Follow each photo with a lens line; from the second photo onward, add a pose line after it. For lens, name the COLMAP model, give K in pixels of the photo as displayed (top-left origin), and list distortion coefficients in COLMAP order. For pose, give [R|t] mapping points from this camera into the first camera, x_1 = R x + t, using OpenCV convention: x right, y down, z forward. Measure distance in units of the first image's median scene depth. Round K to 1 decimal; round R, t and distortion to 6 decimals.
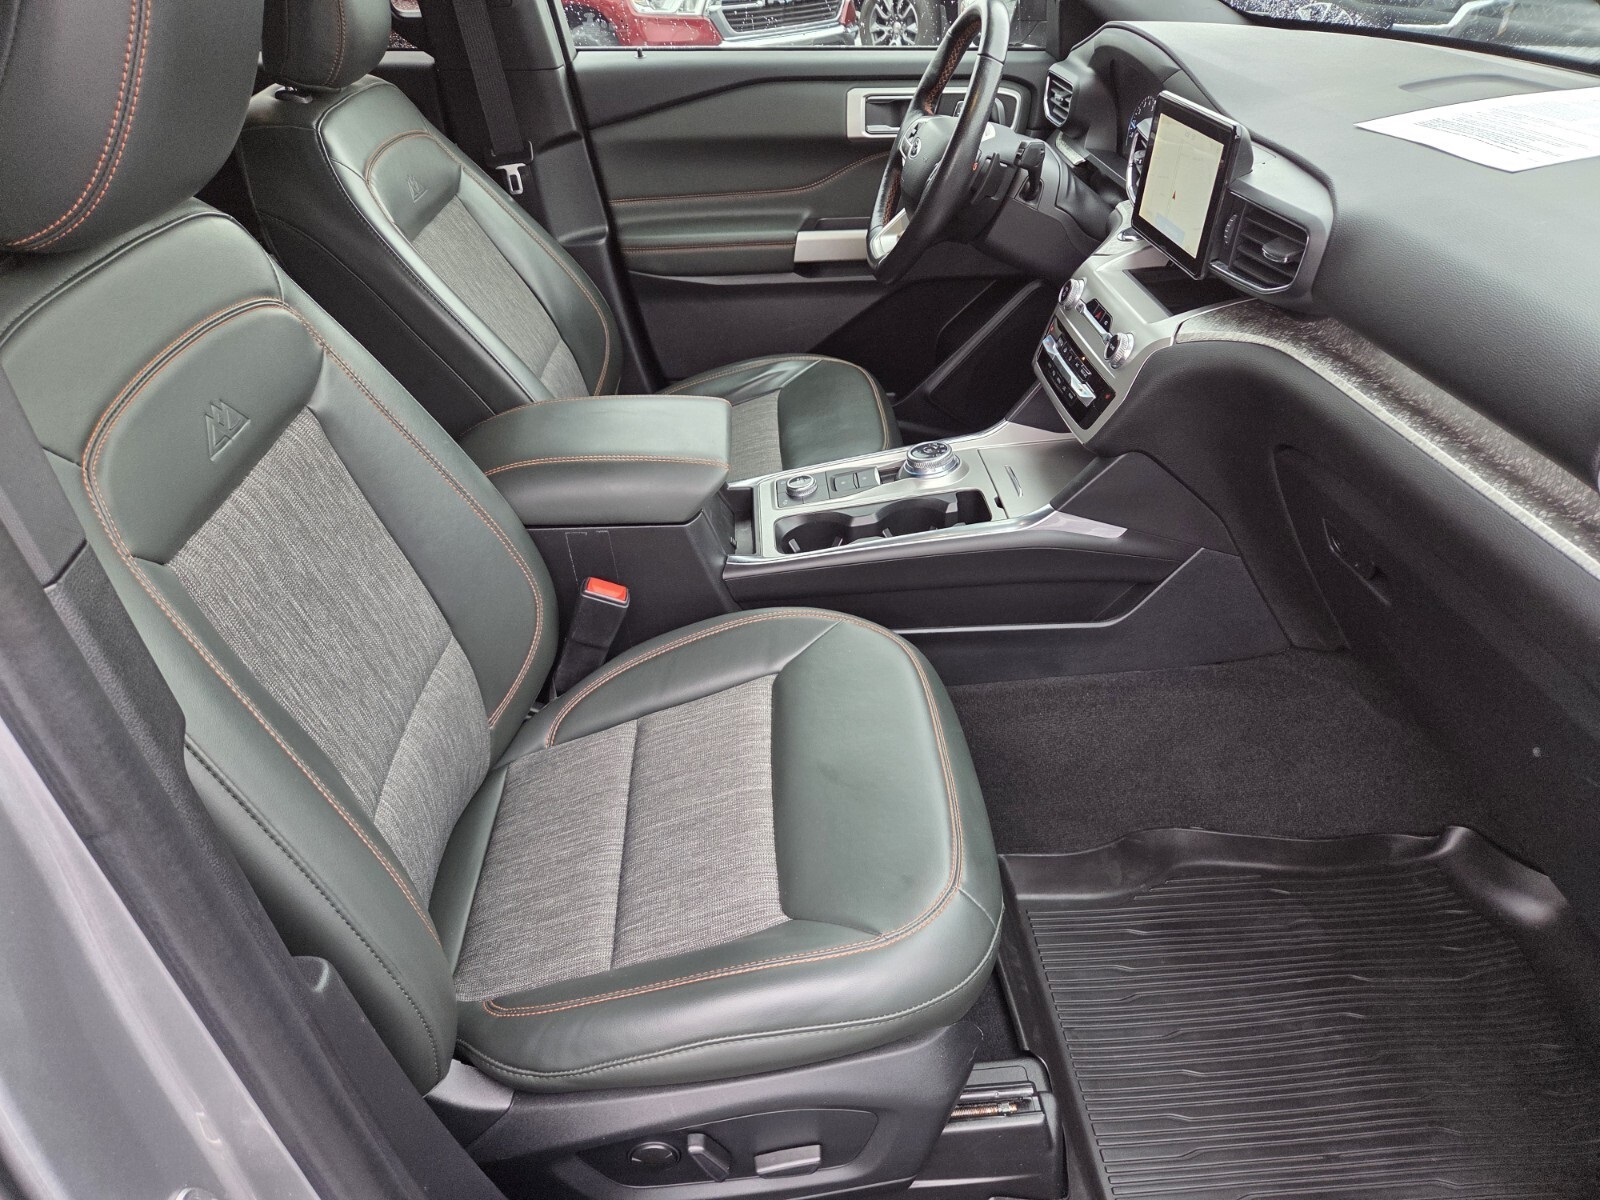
lens RADIAL K [[1062.2, 0, 776.5], [0, 1062.2, 593.6], [0, 0, 1]] dist [0.070931, -0.061525]
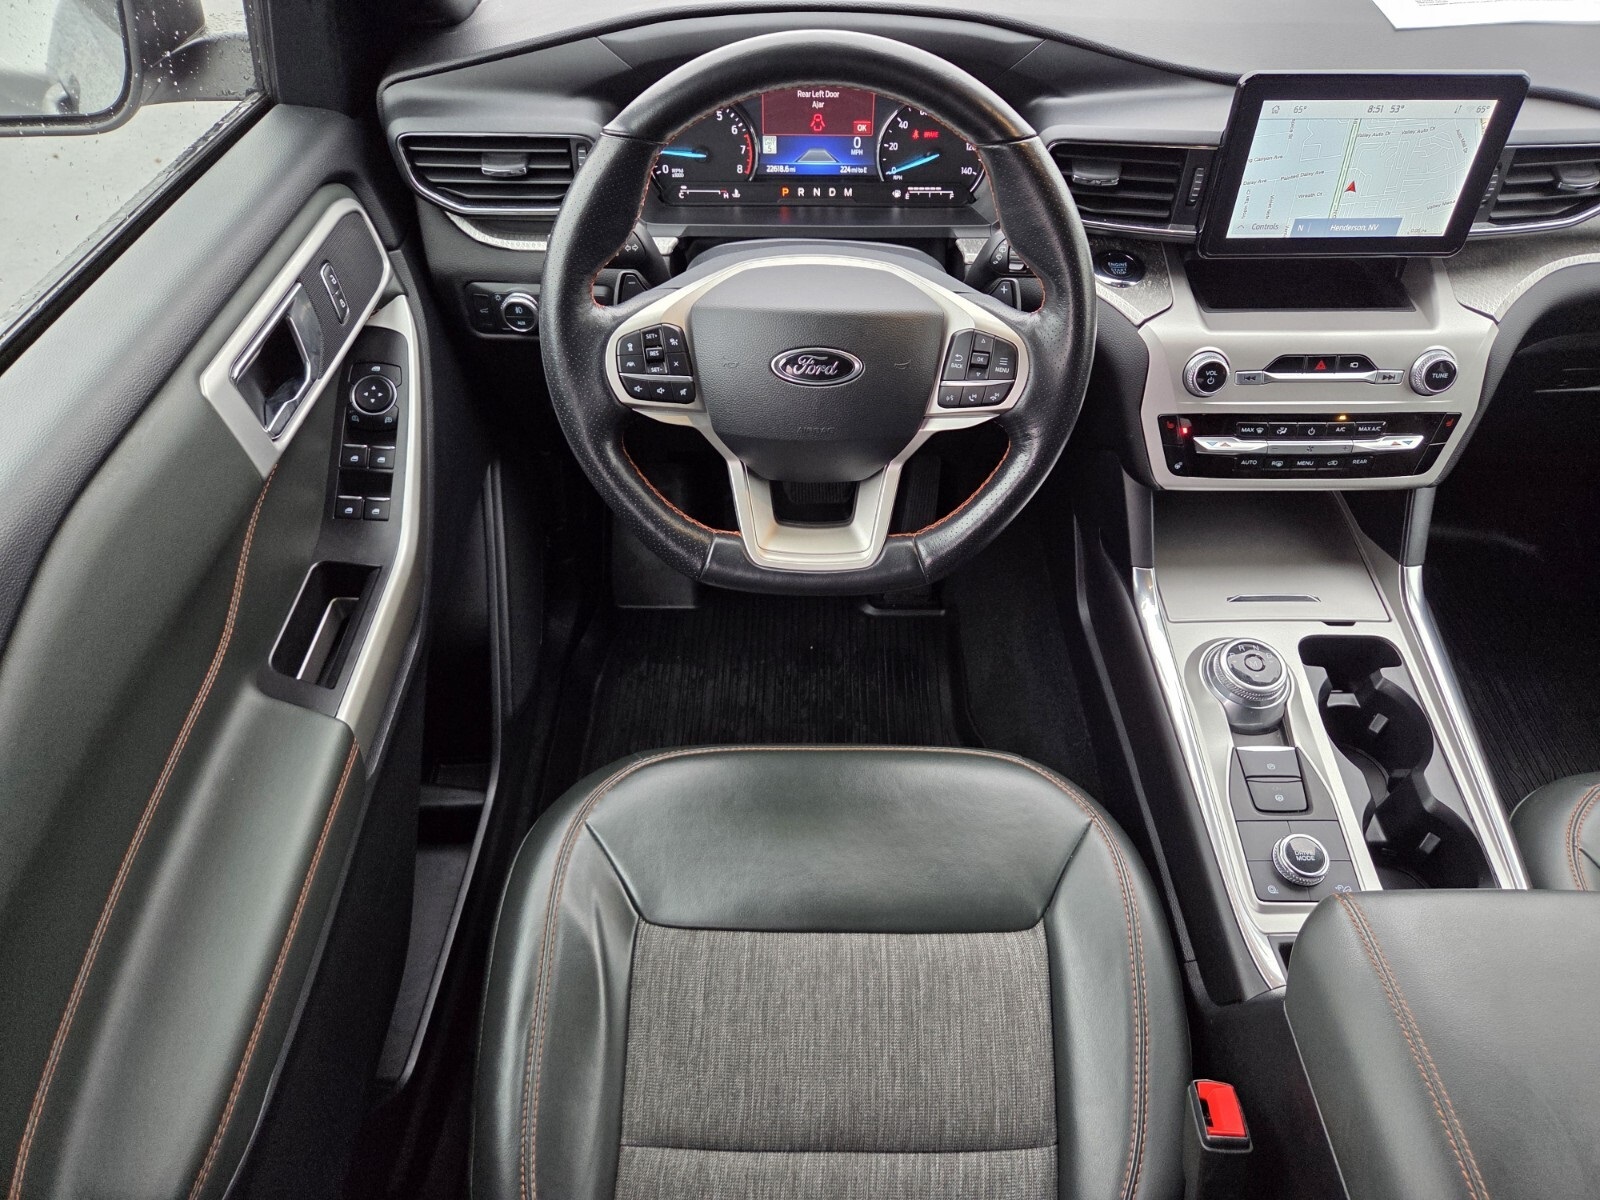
lens RADIAL K [[1091.9, 0, 800.0], [0, 1091.9, 600.0], [0, 0, 1]] dist [0.074332, -0.068918]
pose [[0.025555, -0.699923, 0.713761, -0.384810], [0.541703, 0.609776, 0.578559, -0.824309], [-0.840182, 0.371861, 0.394733, 1.087228]]
